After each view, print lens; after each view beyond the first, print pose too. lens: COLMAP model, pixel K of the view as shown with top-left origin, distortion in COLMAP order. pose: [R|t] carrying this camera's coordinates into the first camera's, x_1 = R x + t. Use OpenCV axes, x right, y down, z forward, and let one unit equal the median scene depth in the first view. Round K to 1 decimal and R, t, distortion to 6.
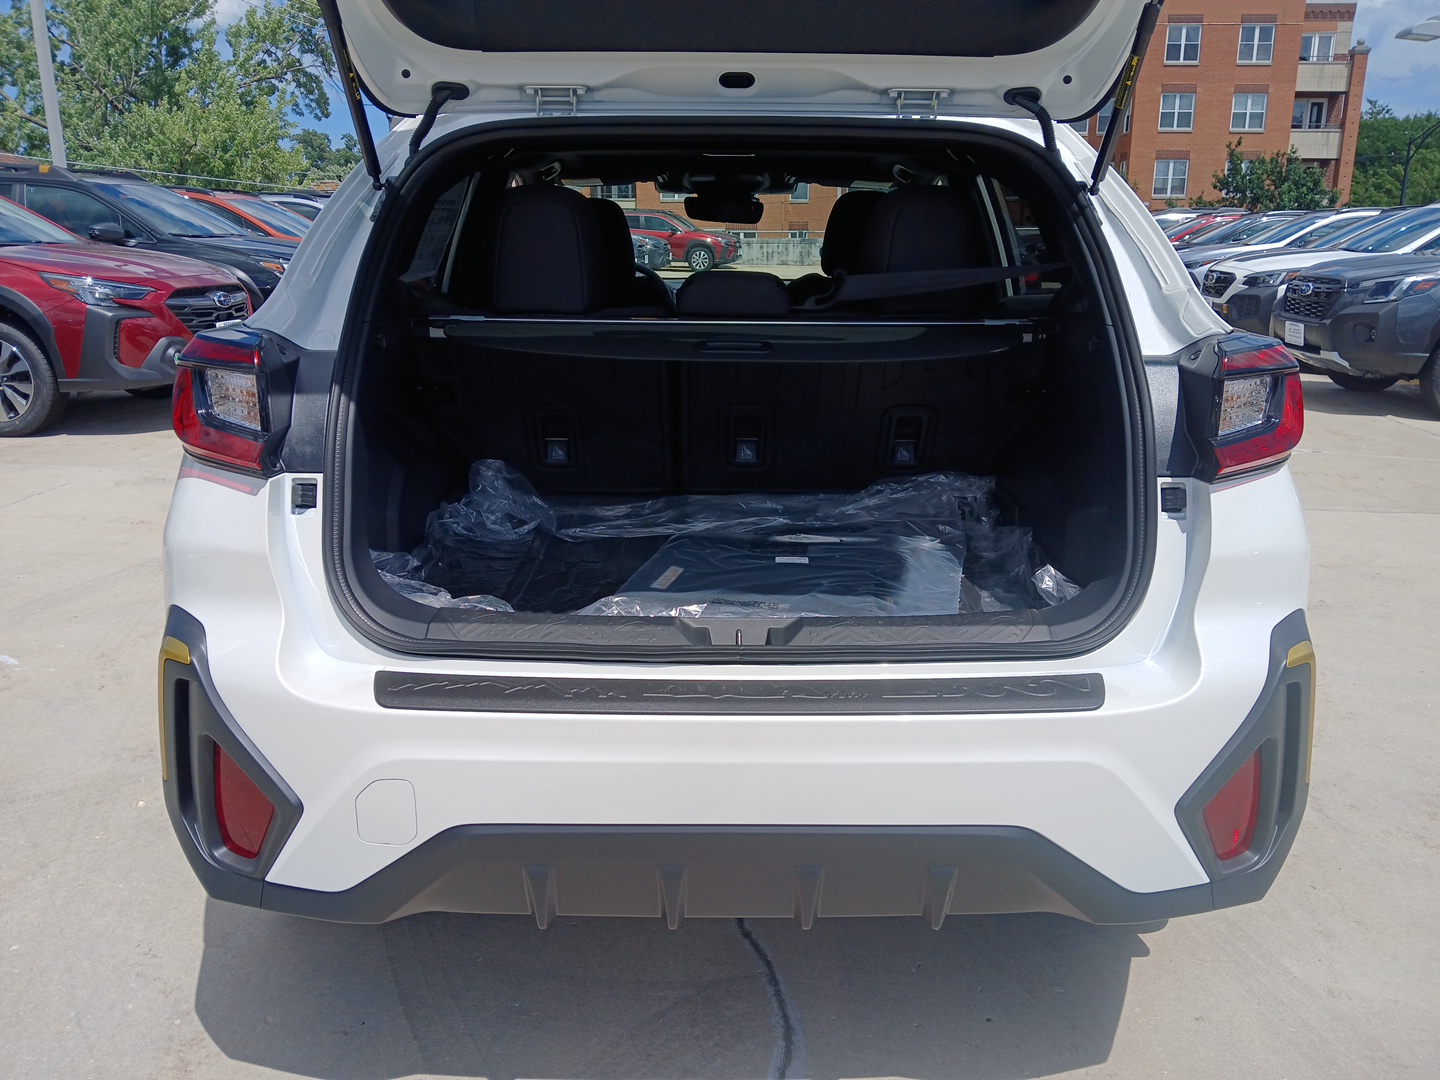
lens RADIAL K [[1126.8, 0, 723.5], [0, 1126.8, 545.7], [0, 0, 1]] dist [-0.001338, -0.032684]
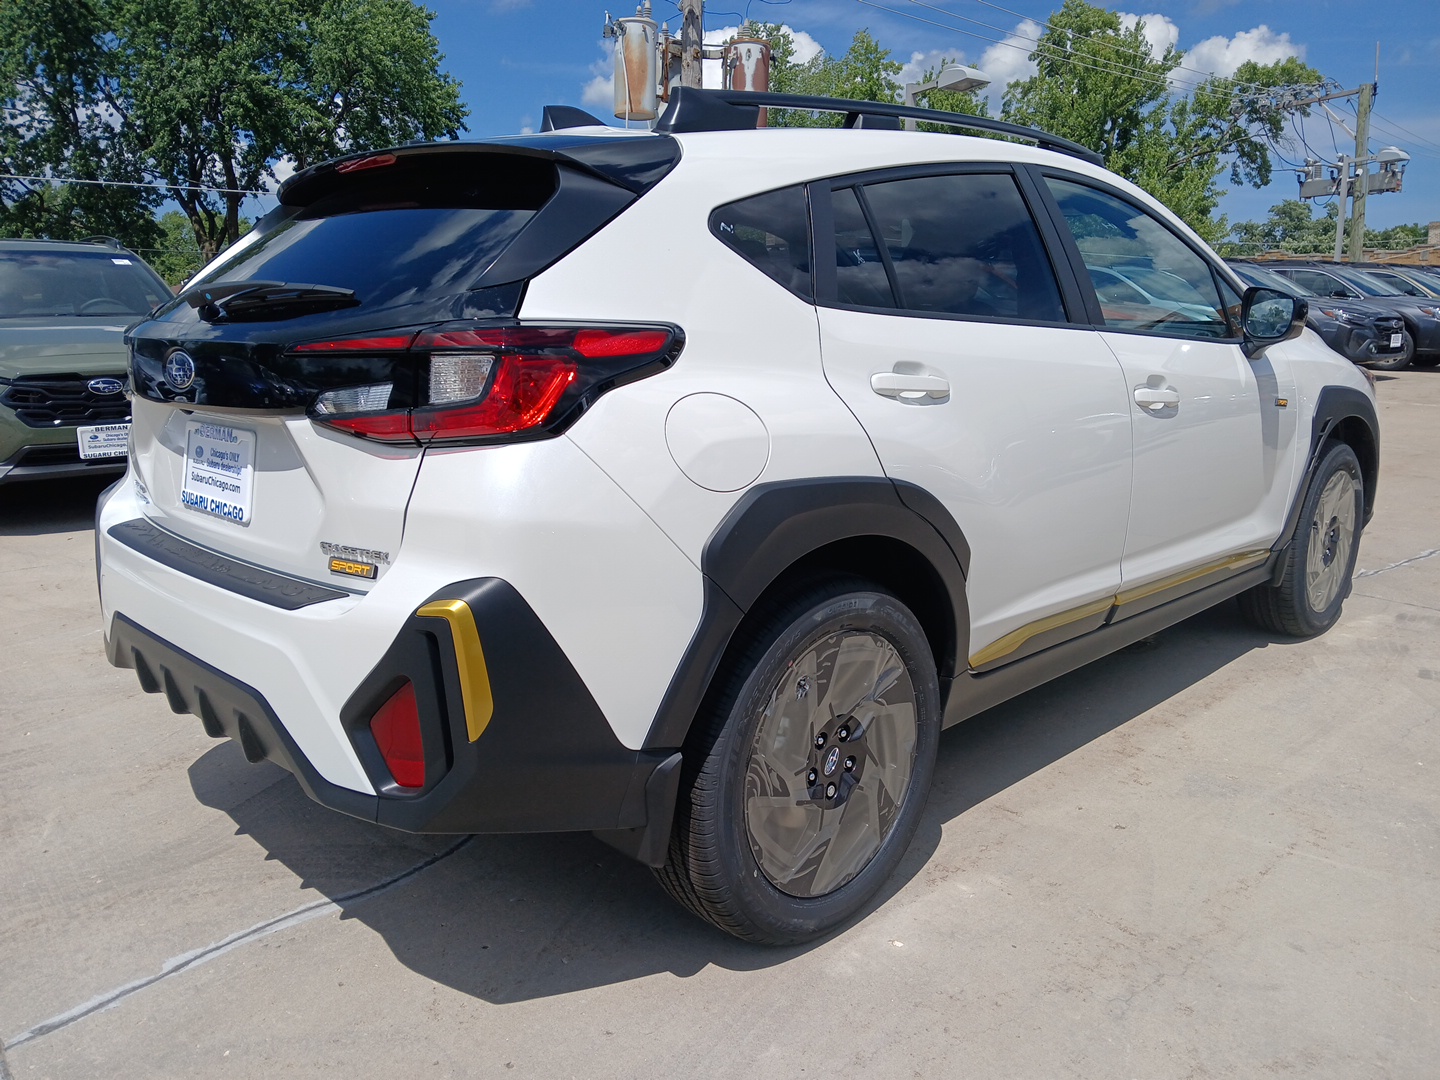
lens RADIAL K [[1126.8, 0, 716.7], [0, 1126.8, 535.9], [0, 0, 1]] dist [-0.001338, -0.032684]
pose [[0.686141, 0.131383, -0.715506, 1.449780], [-0.180524, 0.983542, 0.007485, -0.030000], [0.704714, 0.124030, 0.698567, 0.446106]]
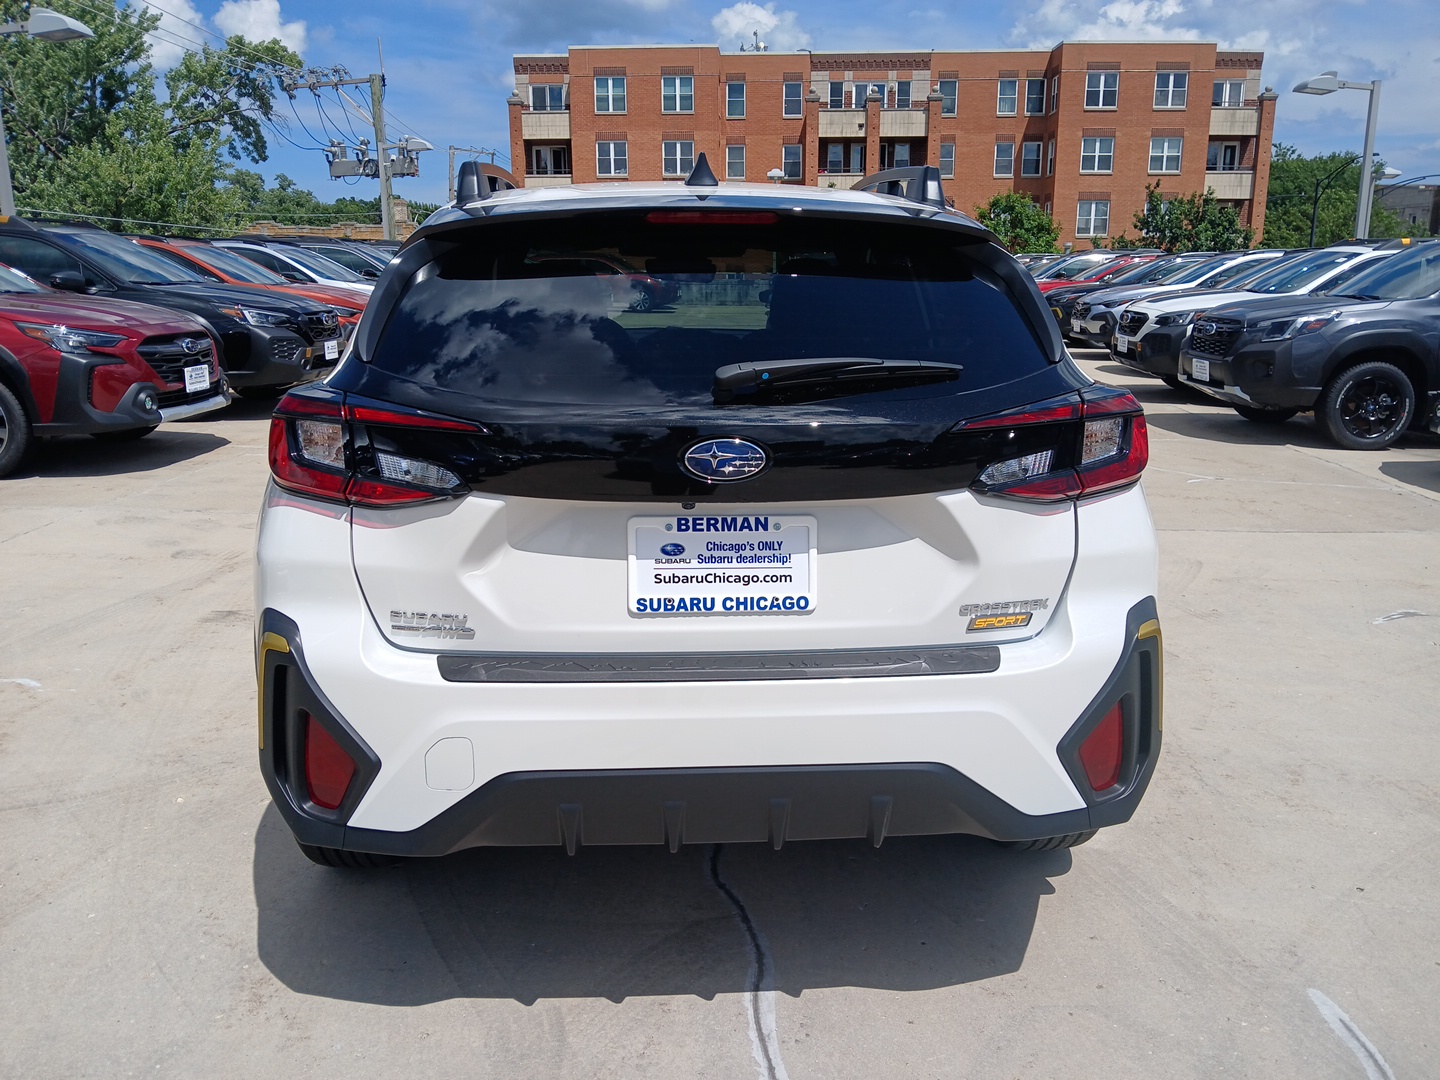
lens RADIAL K [[1126.8, 0, 718.7], [0, 1126.8, 537.6], [0, 0, 1]] dist [-0.001338, -0.032684]
pose [[0.998720, -0.014598, 0.048432, -0.046511], [0.016449, 0.999141, -0.038043, 0.029665], [-0.047835, 0.038791, 0.998102, -0.271831]]
